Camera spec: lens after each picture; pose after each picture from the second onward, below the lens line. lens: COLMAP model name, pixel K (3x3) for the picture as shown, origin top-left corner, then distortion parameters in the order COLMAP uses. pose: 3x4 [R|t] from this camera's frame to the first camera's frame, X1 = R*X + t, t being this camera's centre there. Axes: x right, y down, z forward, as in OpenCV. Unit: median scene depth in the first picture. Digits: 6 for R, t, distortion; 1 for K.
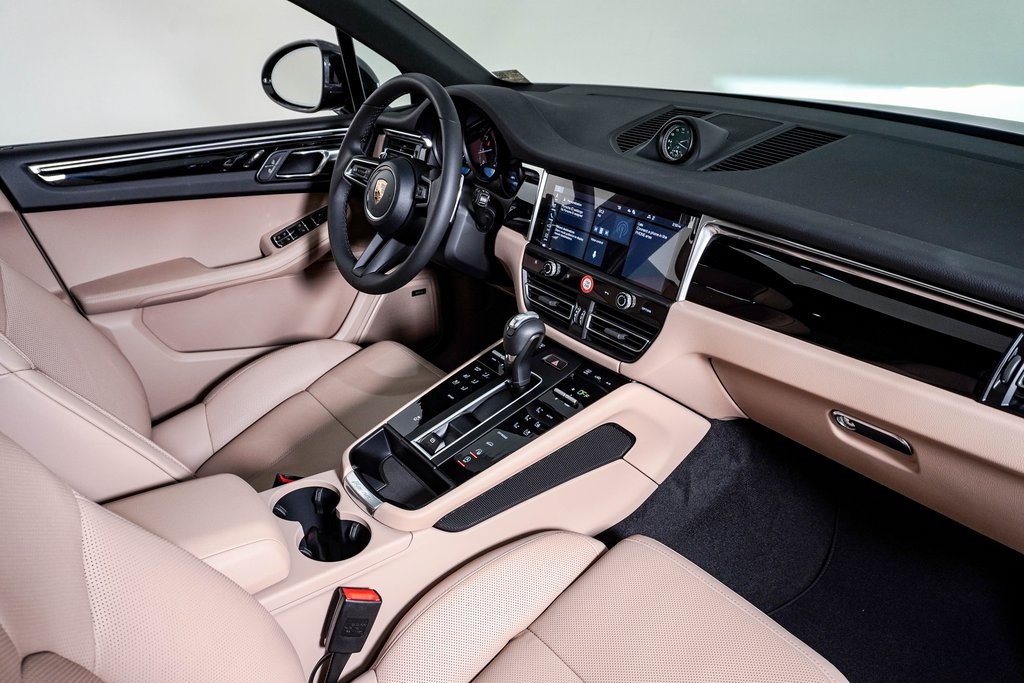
lens RADIAL K [[753.8, 0, 512.0], [0, 753.8, 341.5], [0, 0, 1]] dist [-0.003591, -0.001459]
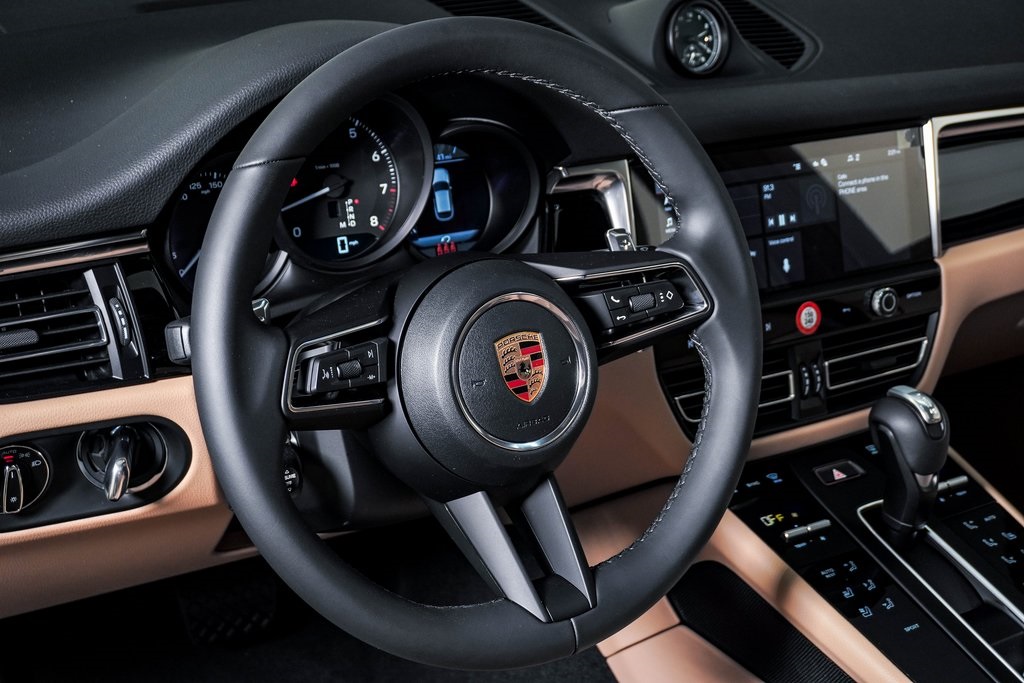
lens RADIAL K [[1502.5, 0, 512.0], [0, 1502.5, 341.5], [0, 0, 1]] dist [-0.001555, -0.043176]
pose [[0.083155, -0.399508, 0.912951, -0.898531], [0.383688, 0.858332, 0.340659, -0.504996], [-0.919711, 0.321961, 0.224661, 0.953030]]
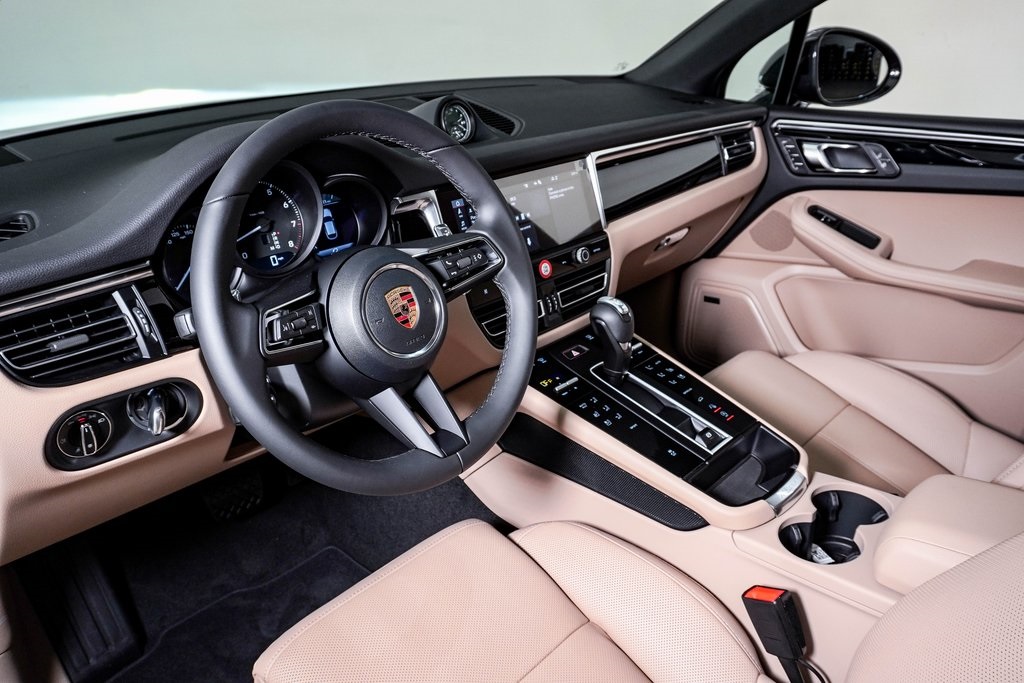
lens RADIAL K [[782.5, 0, 512.0], [0, 782.5, 341.5], [0, 0, 1]] dist [-0.037552, 0.006538]
pose [[-0.168834, -0.406470, 0.897929, -0.819585], [0.439535, 0.784362, 0.437705, -0.455472], [-0.882215, 0.468571, 0.046231, 1.028221]]
